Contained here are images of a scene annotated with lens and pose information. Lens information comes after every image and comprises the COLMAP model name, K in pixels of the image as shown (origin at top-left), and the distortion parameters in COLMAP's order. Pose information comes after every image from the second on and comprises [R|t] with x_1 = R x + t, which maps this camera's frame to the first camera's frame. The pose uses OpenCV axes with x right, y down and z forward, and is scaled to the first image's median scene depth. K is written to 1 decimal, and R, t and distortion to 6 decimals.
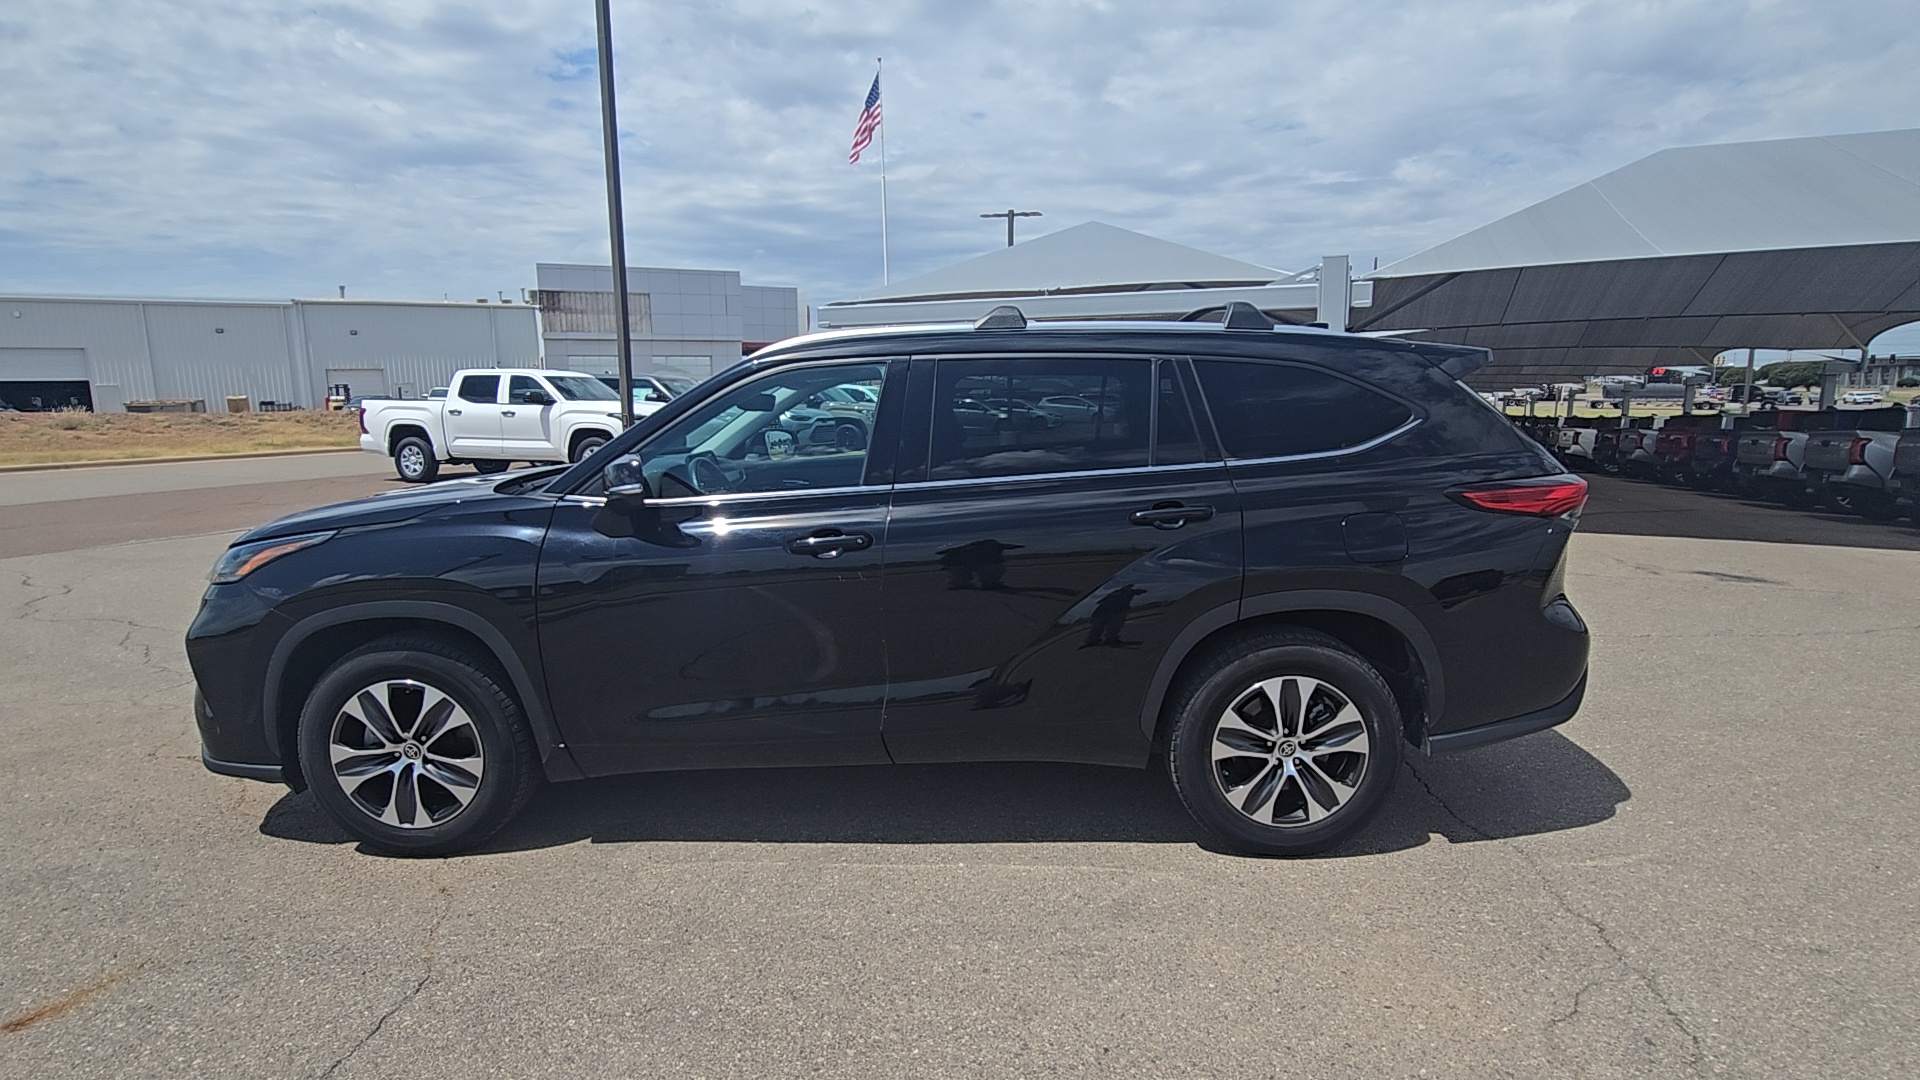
lens RADIAL K [[973.3, 0, 963.9], [0, 973.3, 558.3], [0, 0, 1]] dist [-0.002495, 0.002518]
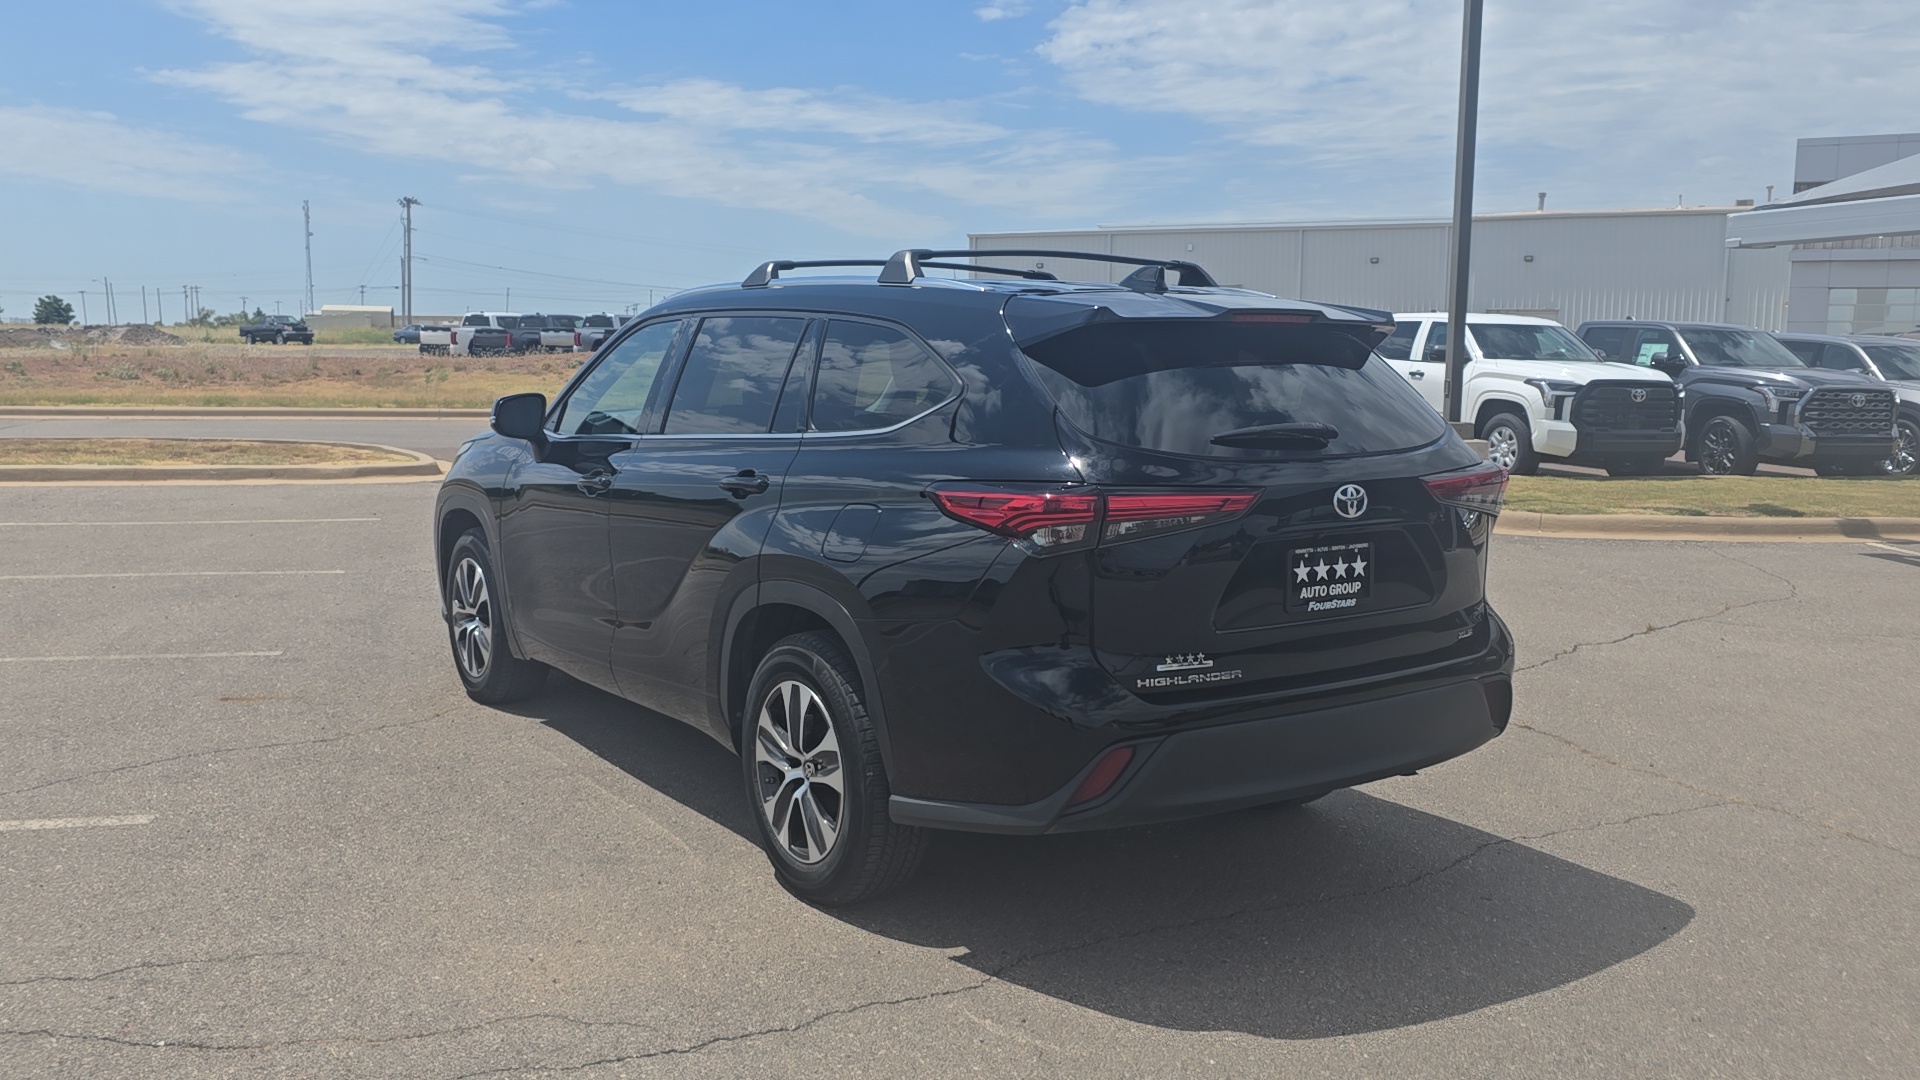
lens RADIAL K [[1609.6, 0, 979.9], [0, 1609.6, 542.0], [0, 0, 1]] dist [-0.030010, 0.031005]
pose [[0.578378, 0.117343, -0.807285, 1.542610], [-0.155174, 0.987358, 0.032343, -0.071490], [0.800874, 0.106563, 0.589275, 0.266462]]
